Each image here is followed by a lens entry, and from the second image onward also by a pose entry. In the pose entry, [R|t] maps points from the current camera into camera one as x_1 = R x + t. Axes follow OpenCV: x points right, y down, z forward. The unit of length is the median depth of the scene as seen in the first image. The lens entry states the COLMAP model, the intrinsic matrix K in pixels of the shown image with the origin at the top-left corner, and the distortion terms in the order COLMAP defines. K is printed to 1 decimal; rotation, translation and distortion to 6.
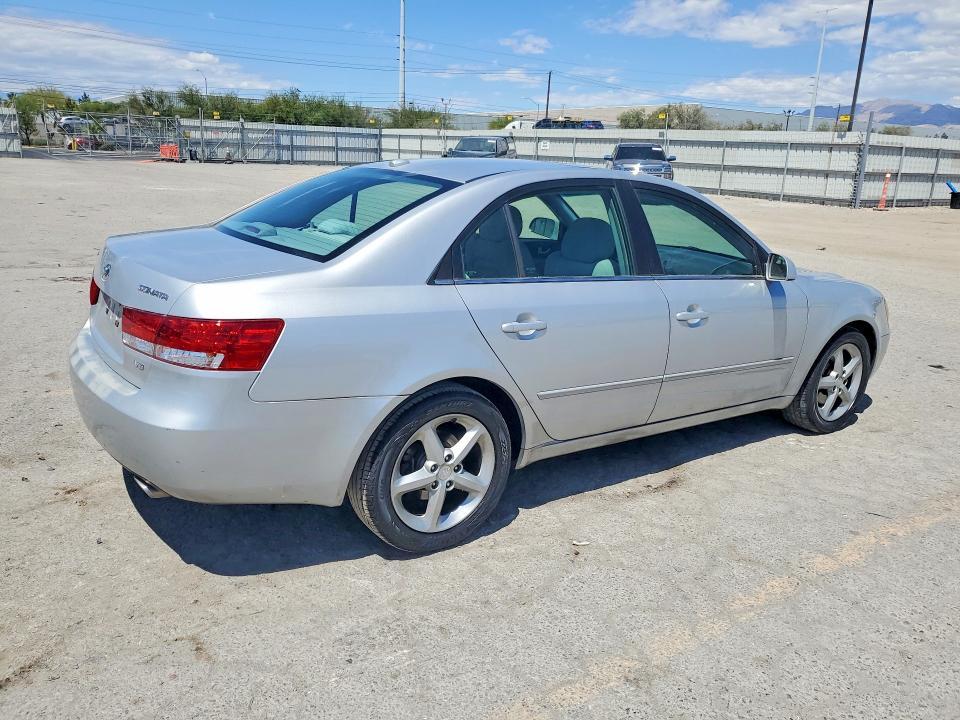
lens RADIAL K [[767.7, 0, 475.8], [0, 767.7, 361.4], [0, 0, 1]] dist [0.038014, -0.002875]
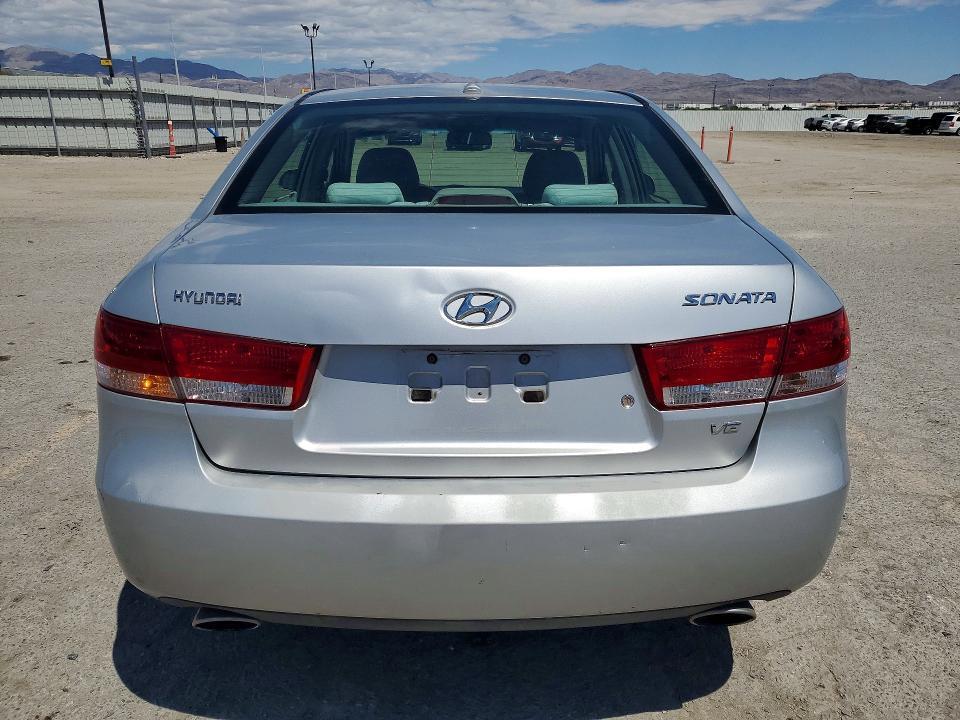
lens RADIAL K [[767.7, 0, 475.8], [0, 767.7, 361.4], [0, 0, 1]] dist [0.038014, -0.002875]
pose [[0.537139, -0.291610, 0.791483, -0.136691], [0.247877, 0.951478, 0.182336, -0.026472], [-0.806250, 0.098250, 0.583359, 0.112497]]
